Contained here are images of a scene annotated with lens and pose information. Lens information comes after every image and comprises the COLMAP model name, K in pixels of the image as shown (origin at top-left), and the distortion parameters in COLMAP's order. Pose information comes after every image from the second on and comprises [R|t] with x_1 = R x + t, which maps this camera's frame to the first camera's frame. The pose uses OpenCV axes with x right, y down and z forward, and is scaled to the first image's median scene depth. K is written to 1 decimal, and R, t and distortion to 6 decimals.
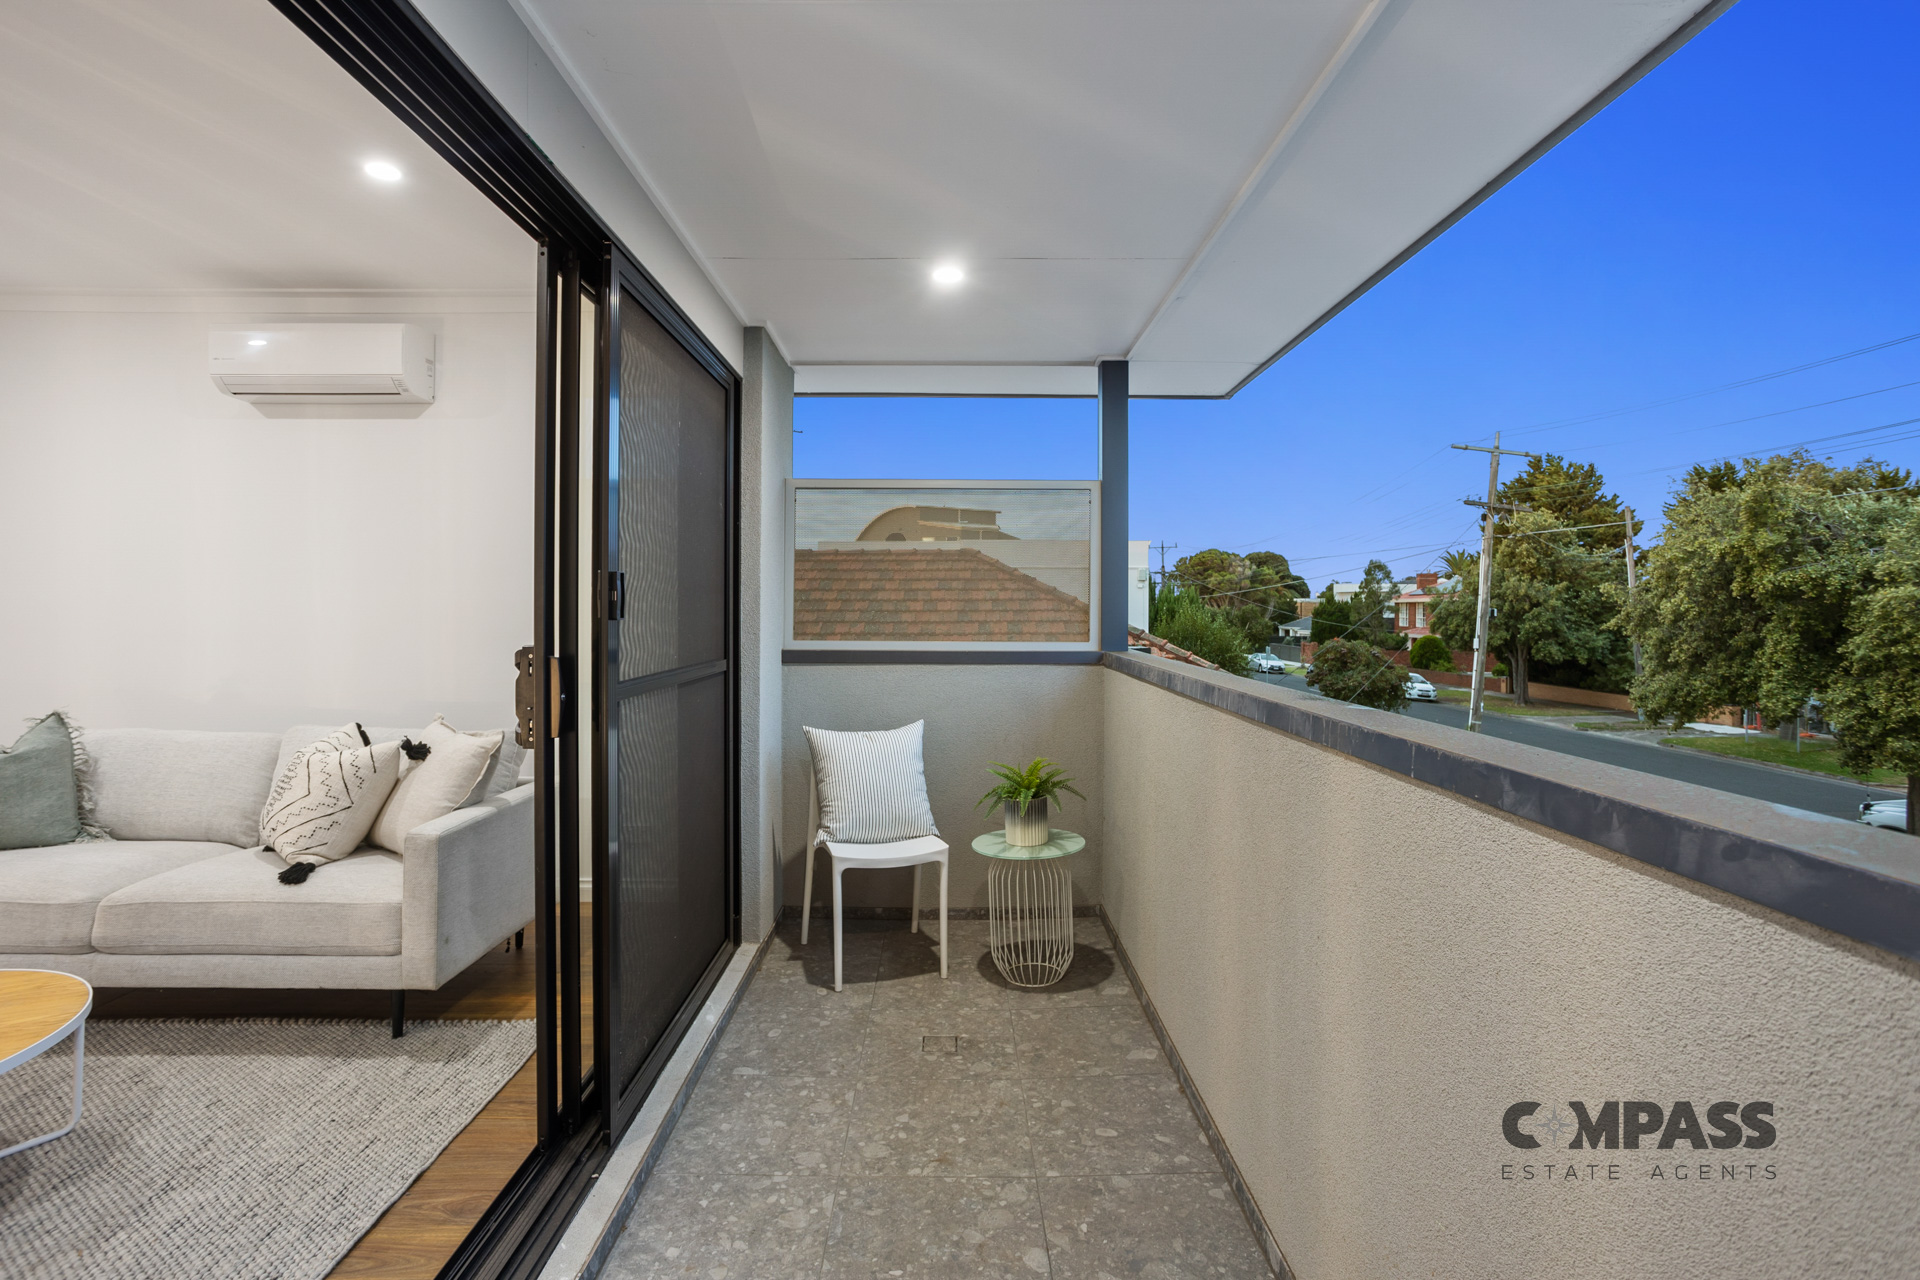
lens RADIAL K [[933.5, 0, 966.3], [0, 933.5, 607.4], [0, 0, 1]] dist [-0.036680, 0.019845]
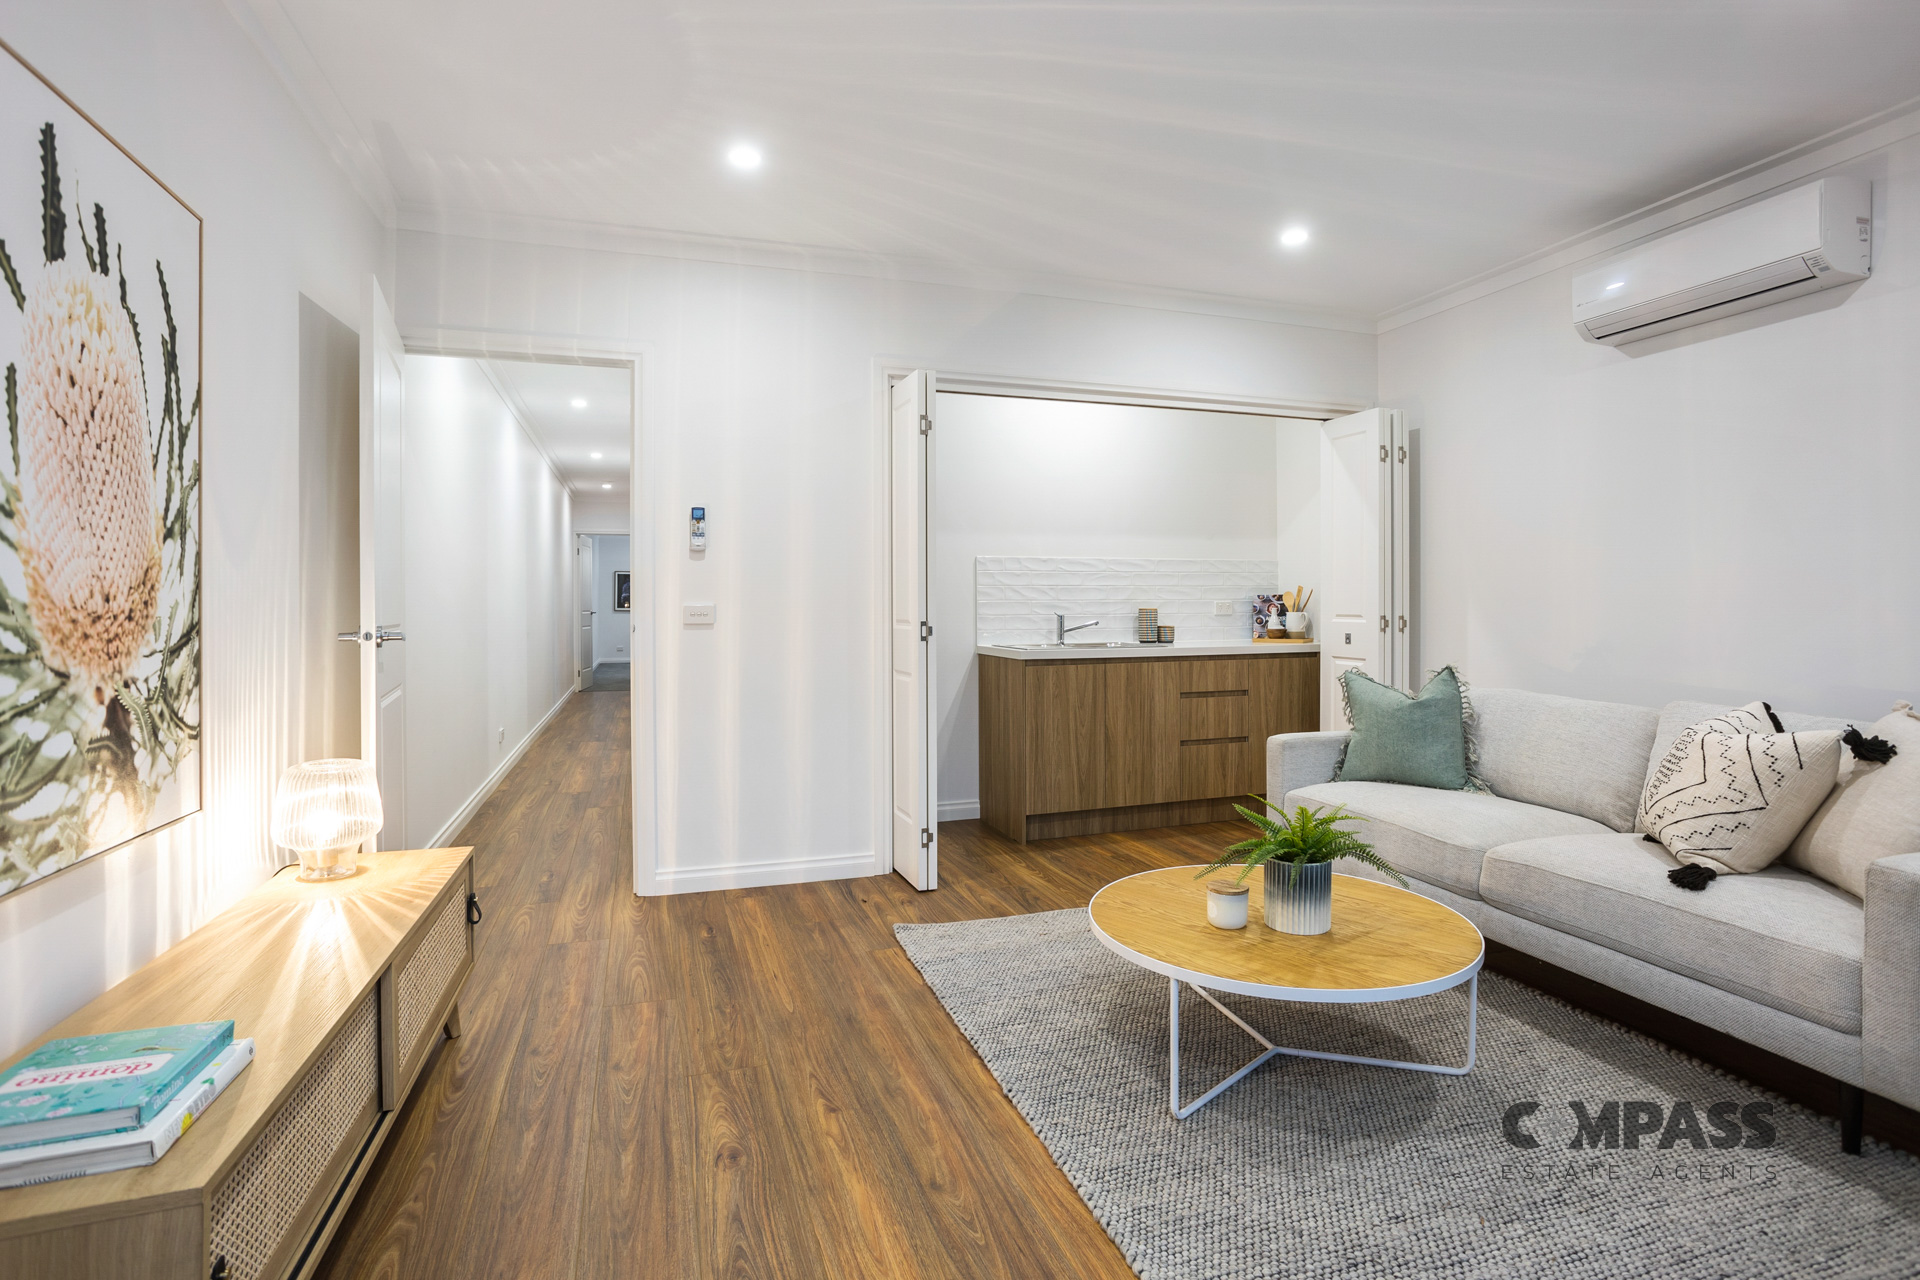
lens RADIAL K [[934.0, 0, 956.7], [0, 934.0, 609.3], [0, 0, 1]] dist [-0.048702, 0.027741]
pose [[0.304835, -0.000636, -0.952405, -0.158284], [0.003537, 0.999994, 0.000465, 0.051339], [0.952399, -0.003511, 0.304835, 0.140204]]
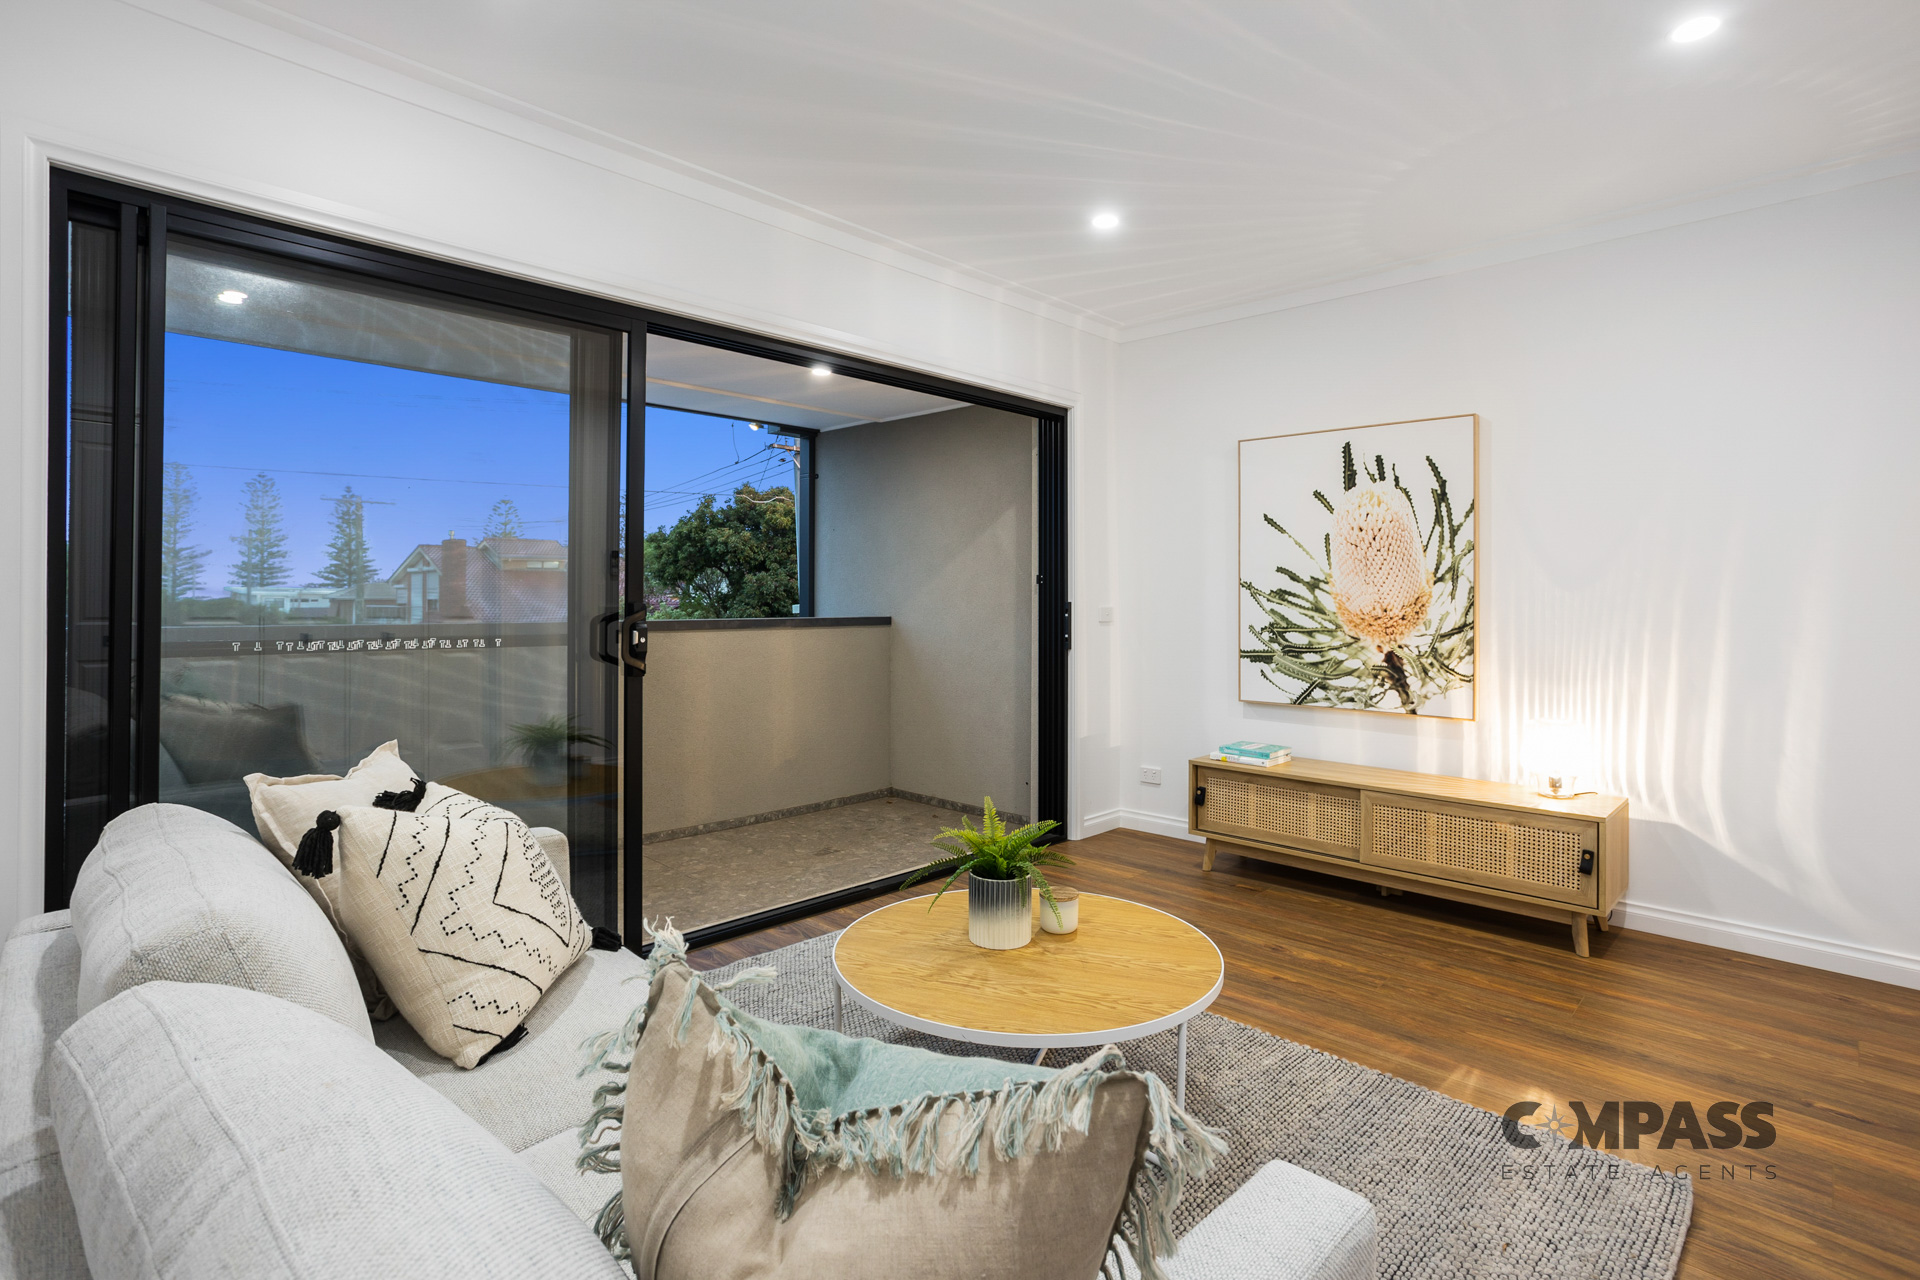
lens RADIAL K [[926.4, 0, 979.9], [0, 926.4, 583.0], [0, 0, 1]] dist [0.000109, 0.000047]
pose [[-0.728745, 0.006607, 0.684753, -1.401957], [-0.003690, 0.999901, -0.013574, 0.021991], [-0.684775, -0.012419, -0.728648, 1.297003]]
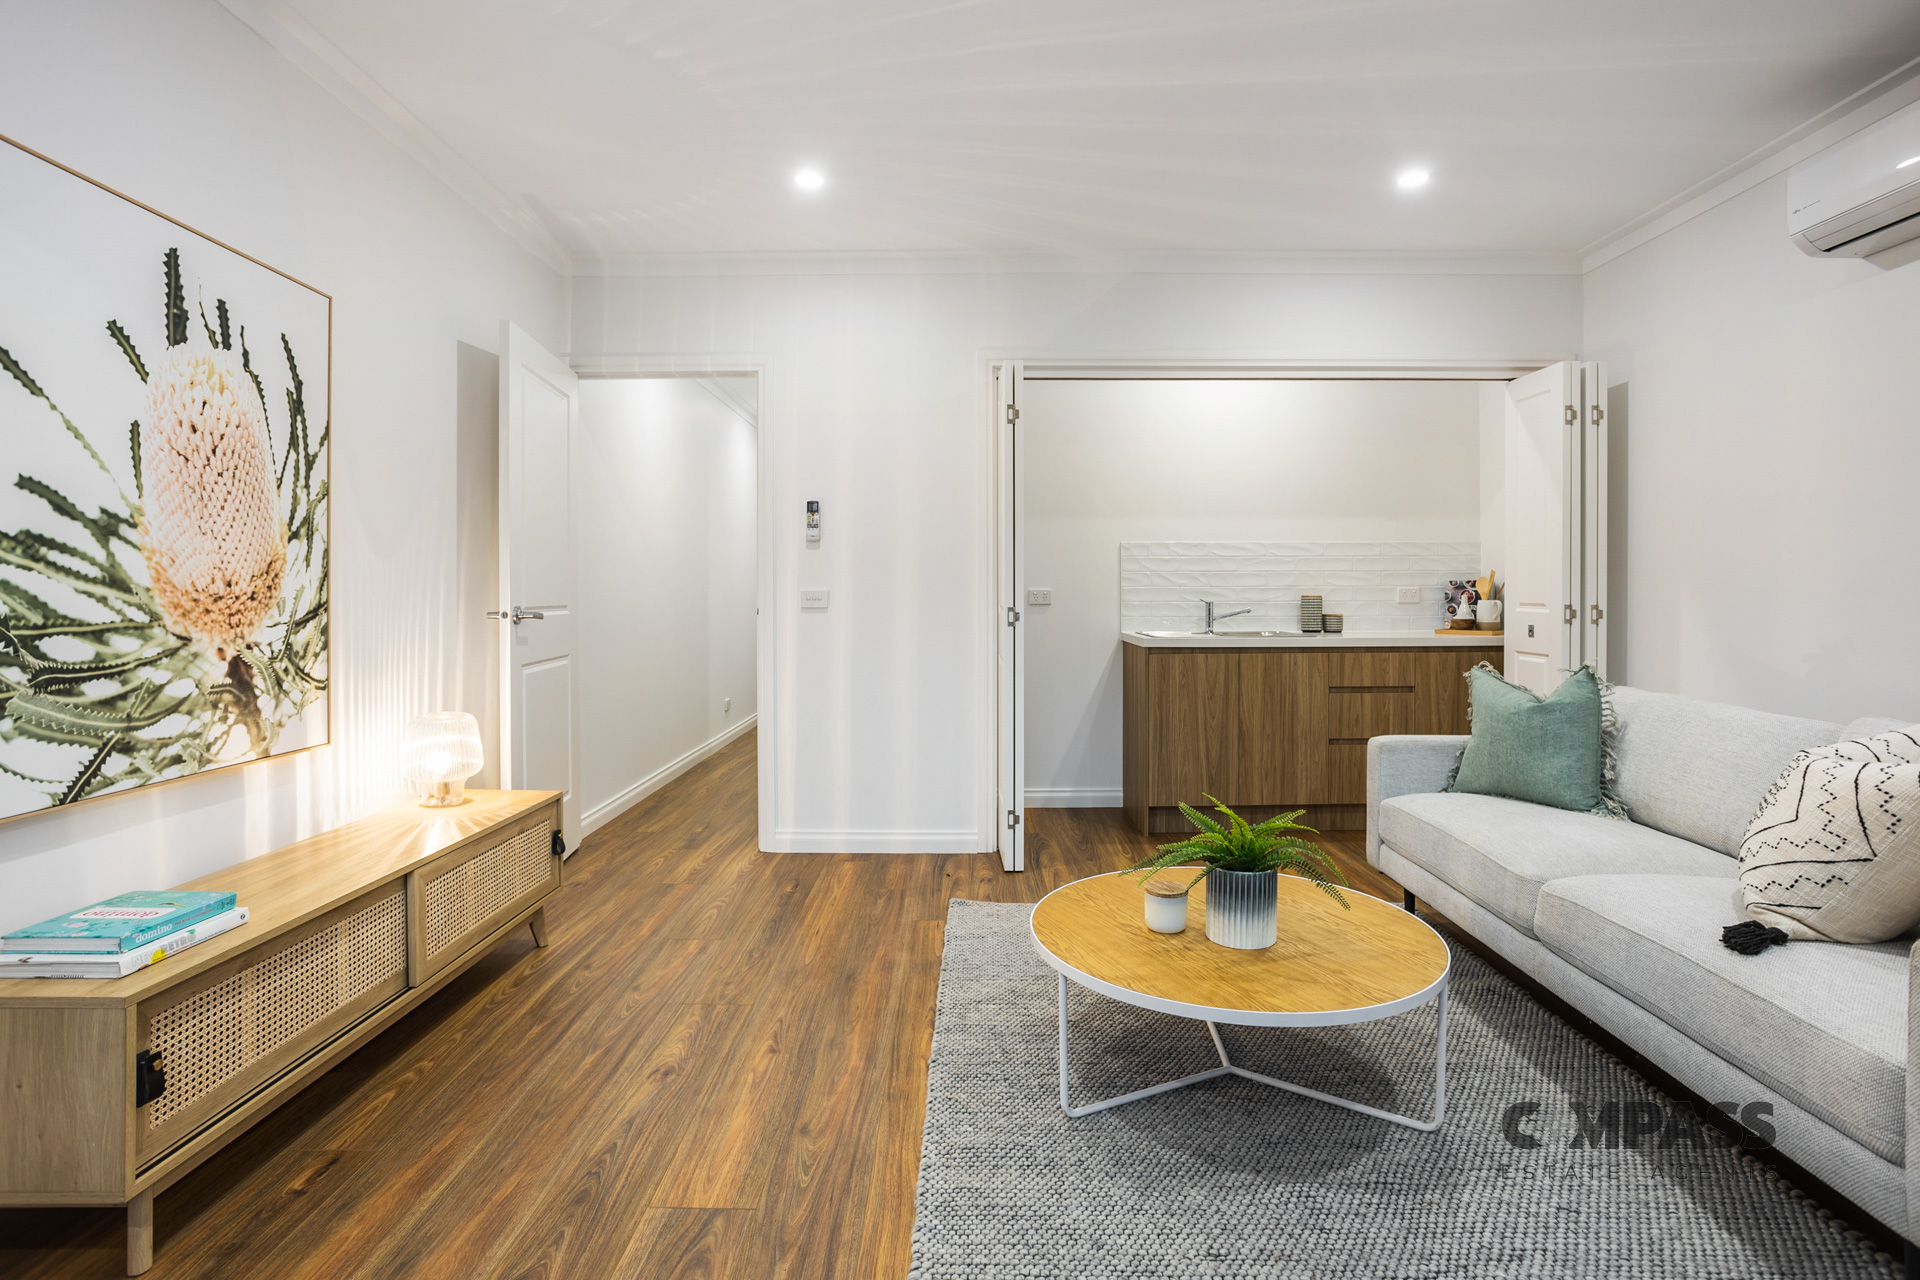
lens RADIAL K [[930.3, 0, 960.8], [0, 930.3, 601.4], [0, 0, 1]] dist [-0.050357, 0.028873]
pose [[-0.019026, 0.006181, -0.999800, -0.089378], [-0.000554, 0.999981, 0.006193, 0.052780], [0.999819, 0.000671, -0.019022, 0.458054]]
